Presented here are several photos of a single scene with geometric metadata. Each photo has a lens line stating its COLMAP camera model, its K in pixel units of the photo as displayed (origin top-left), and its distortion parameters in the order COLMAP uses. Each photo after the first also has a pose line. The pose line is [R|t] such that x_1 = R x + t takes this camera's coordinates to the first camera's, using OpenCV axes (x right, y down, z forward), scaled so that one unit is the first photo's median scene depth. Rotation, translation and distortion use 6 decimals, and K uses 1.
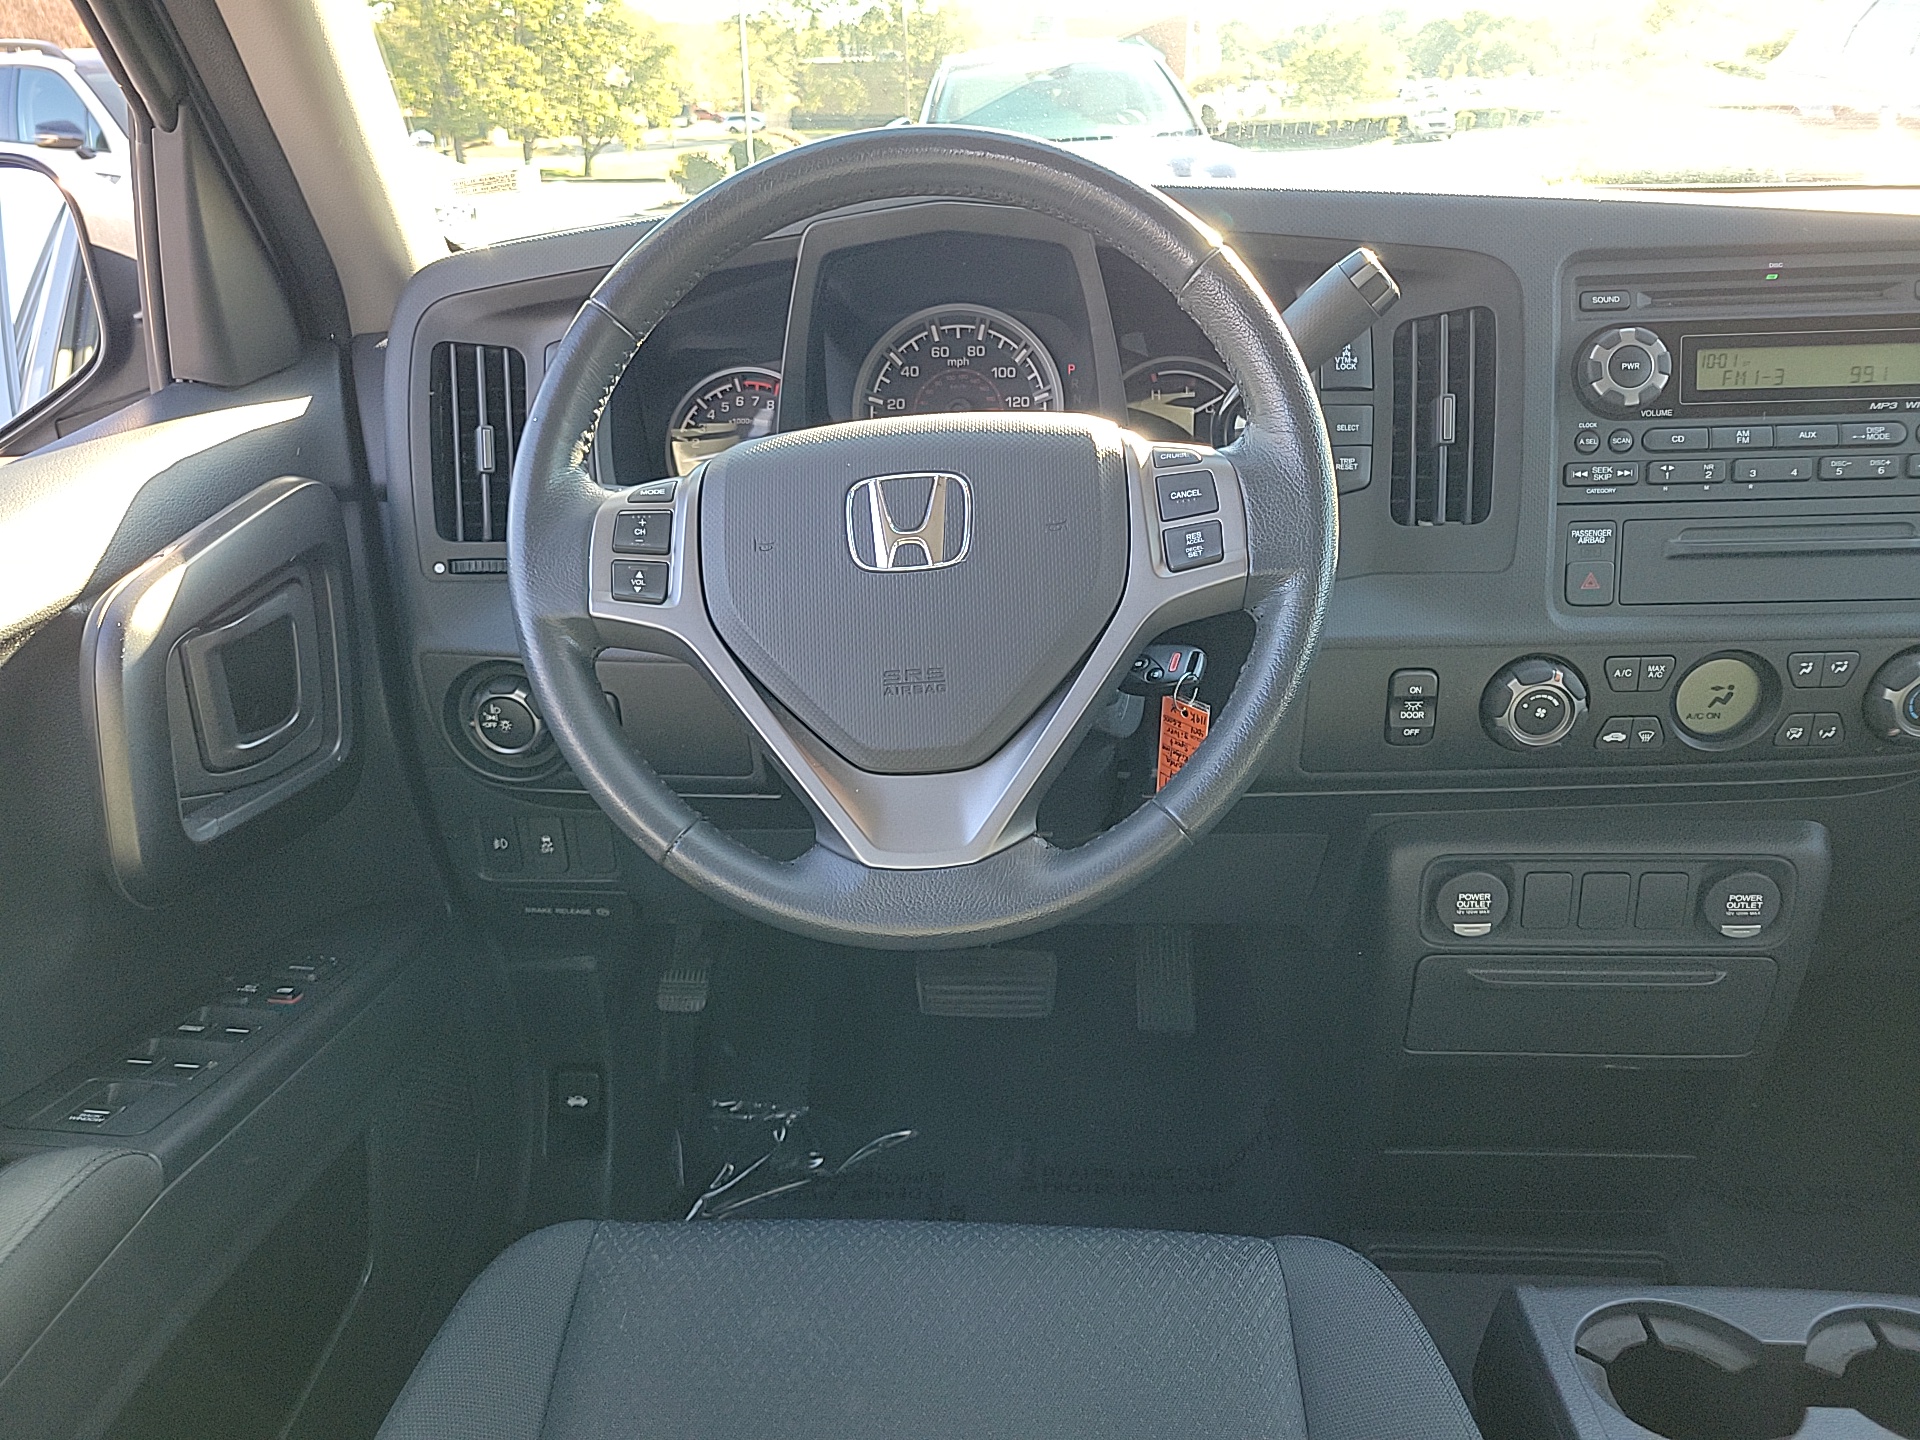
lens RADIAL K [[1457.7, 0, 922.6], [0, 1457.7, 742.1], [0, 0, 1]] dist [0.050722, -0.040799]
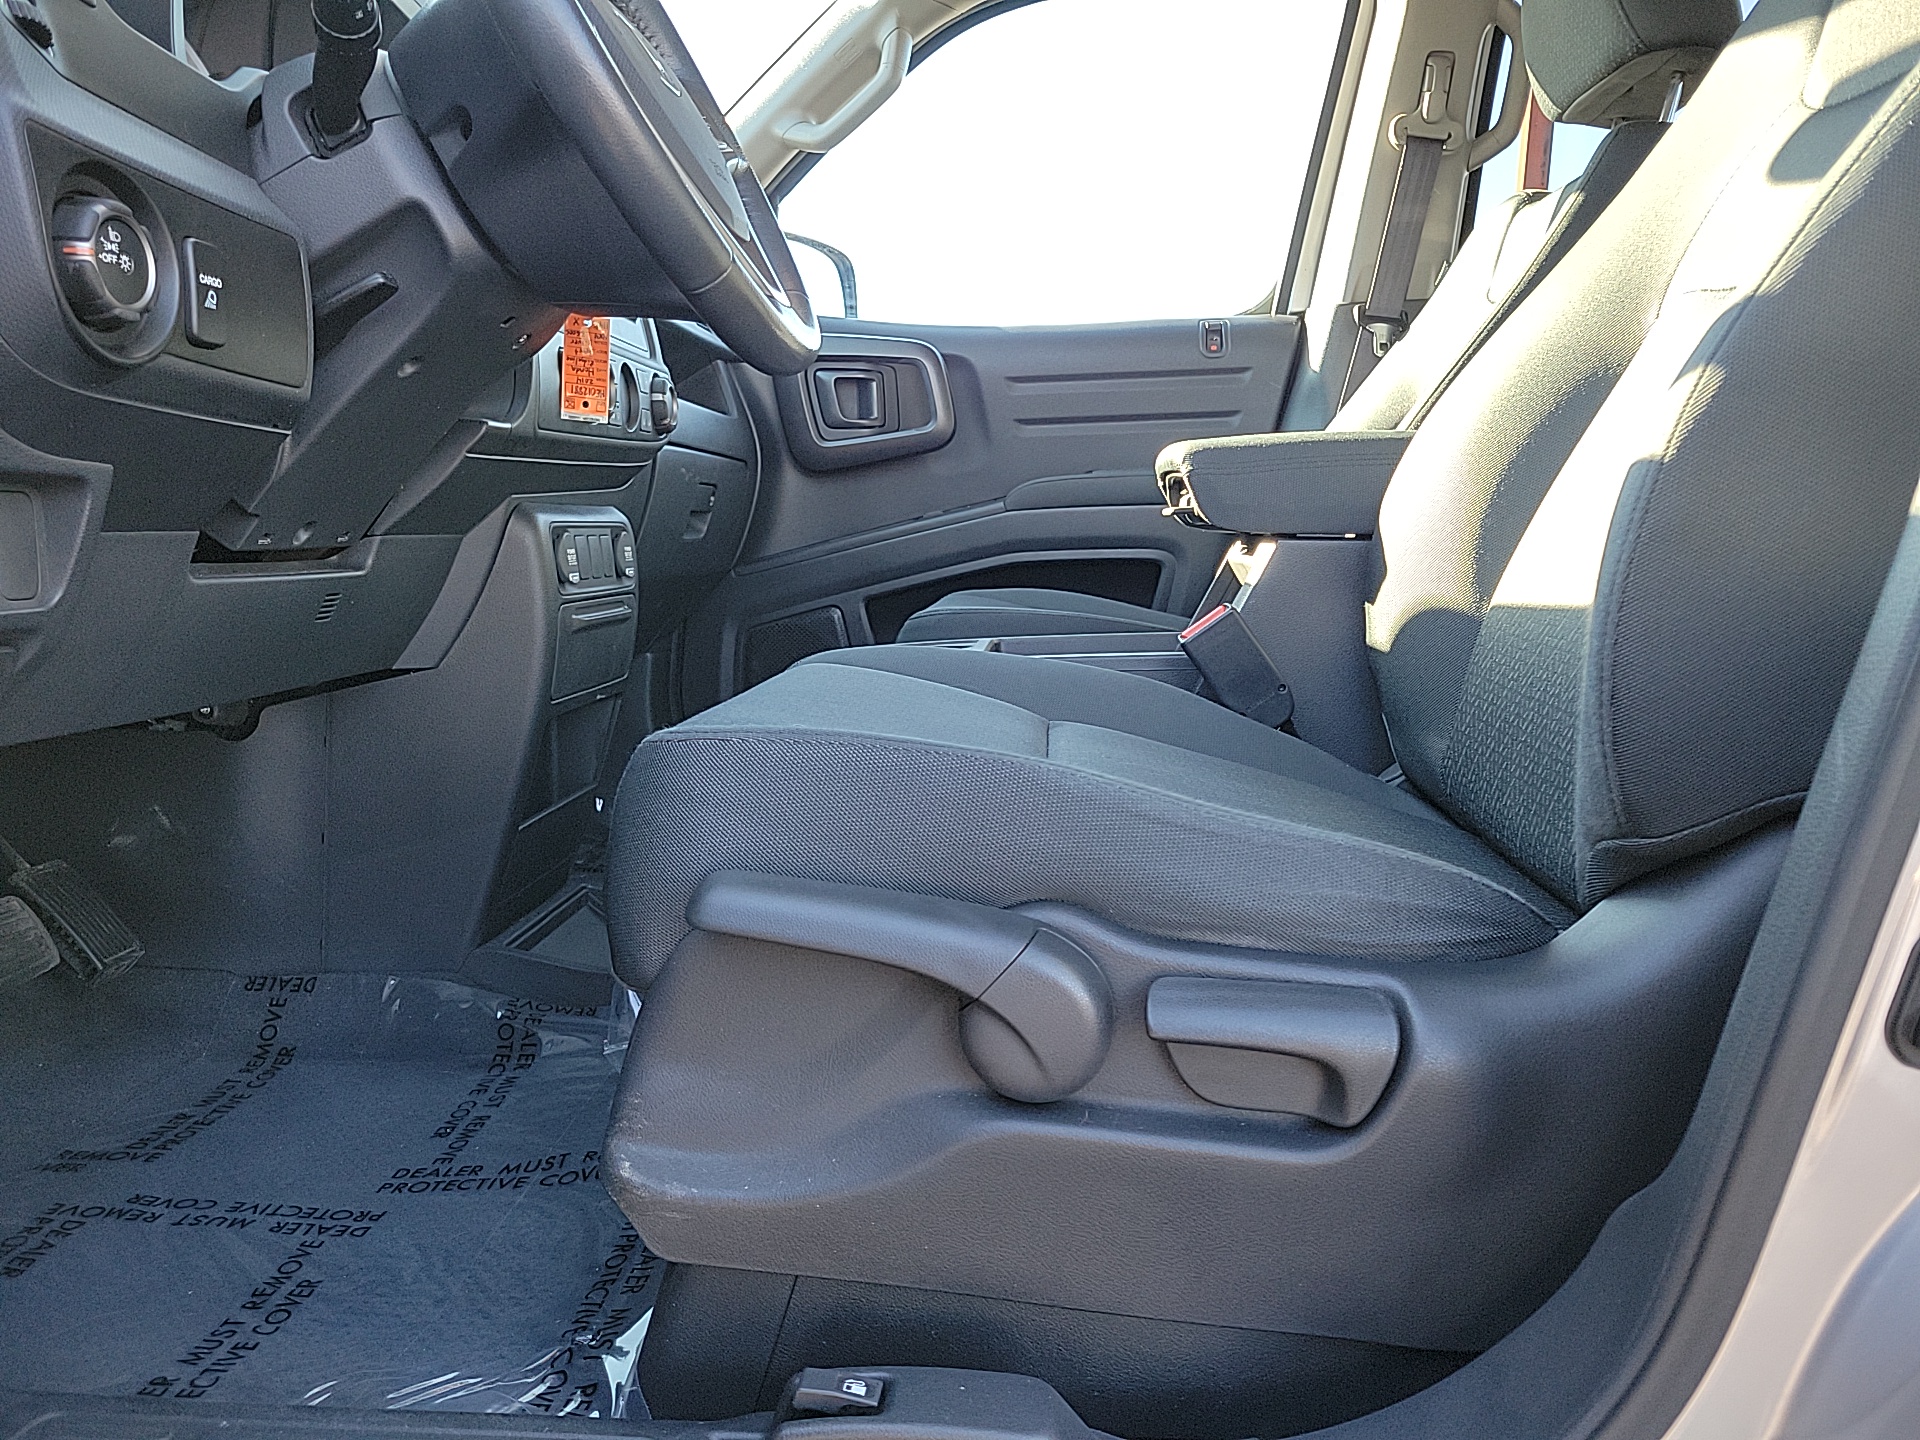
lens RADIAL K [[1457.7, 0, 943.4], [0, 1457.7, 728.5], [0, 0, 1]] dist [0.050722, -0.040799]
pose [[0.012465, -0.096680, 0.995237, -1.067510], [0.394979, 0.914849, 0.083924, 0.303664], [-0.918606, 0.392052, 0.049590, 0.750238]]
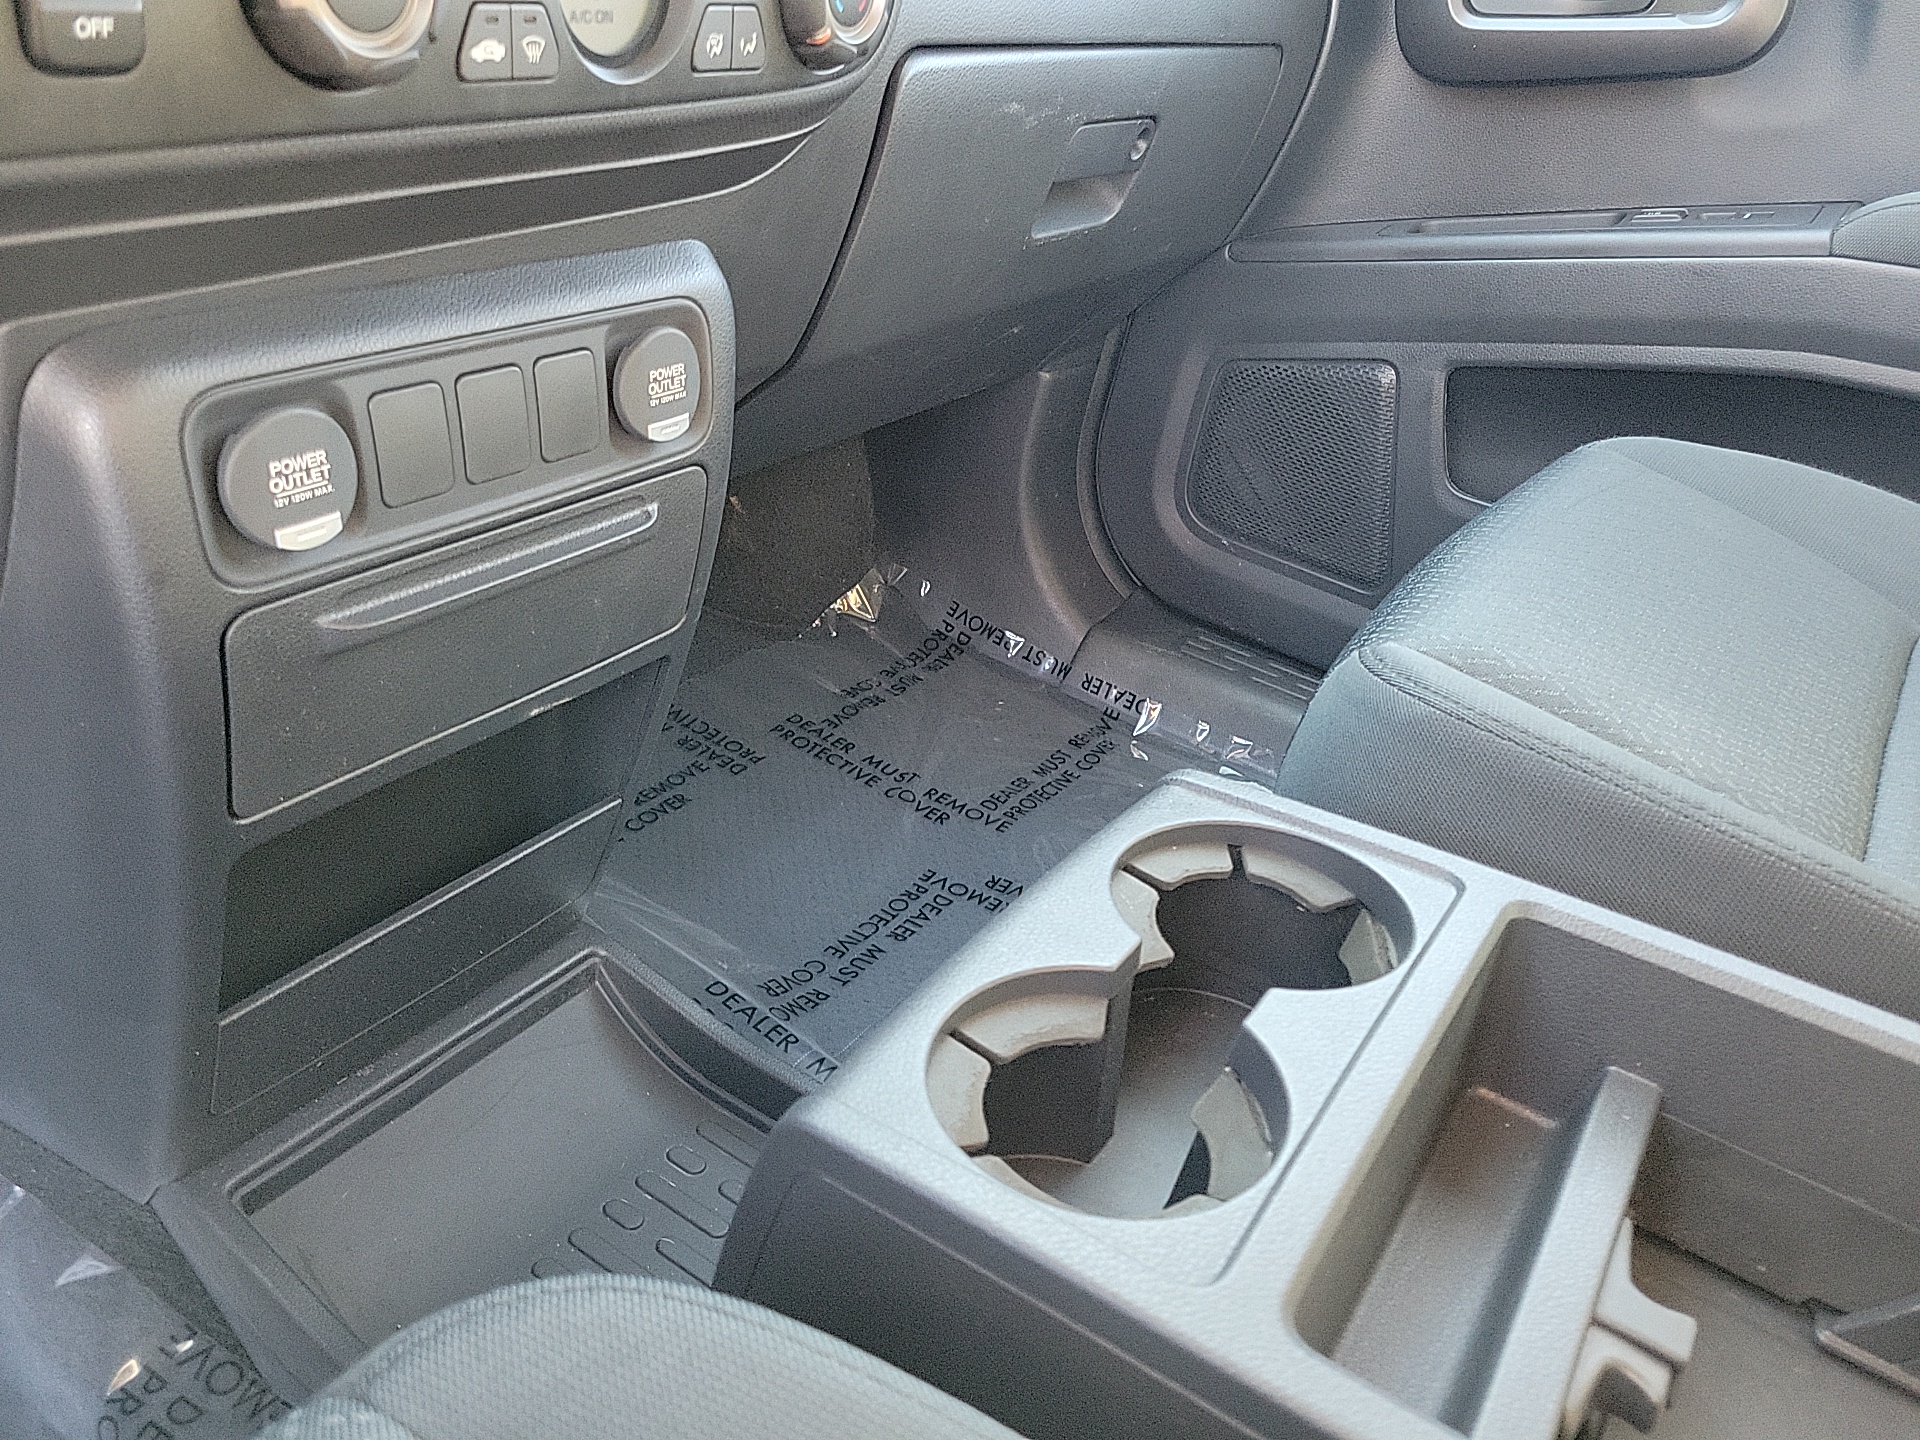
lens RADIAL K [[1457.7, 0, 939.6], [0, 1457.7, 718.8], [0, 0, 1]] dist [0.050722, -0.040799]
pose [[0.488569, -0.344721, 0.801541, 0.069203], [0.209588, 0.938114, 0.275706, 0.104763], [-0.846979, 0.033292, 0.530583, 0.624424]]
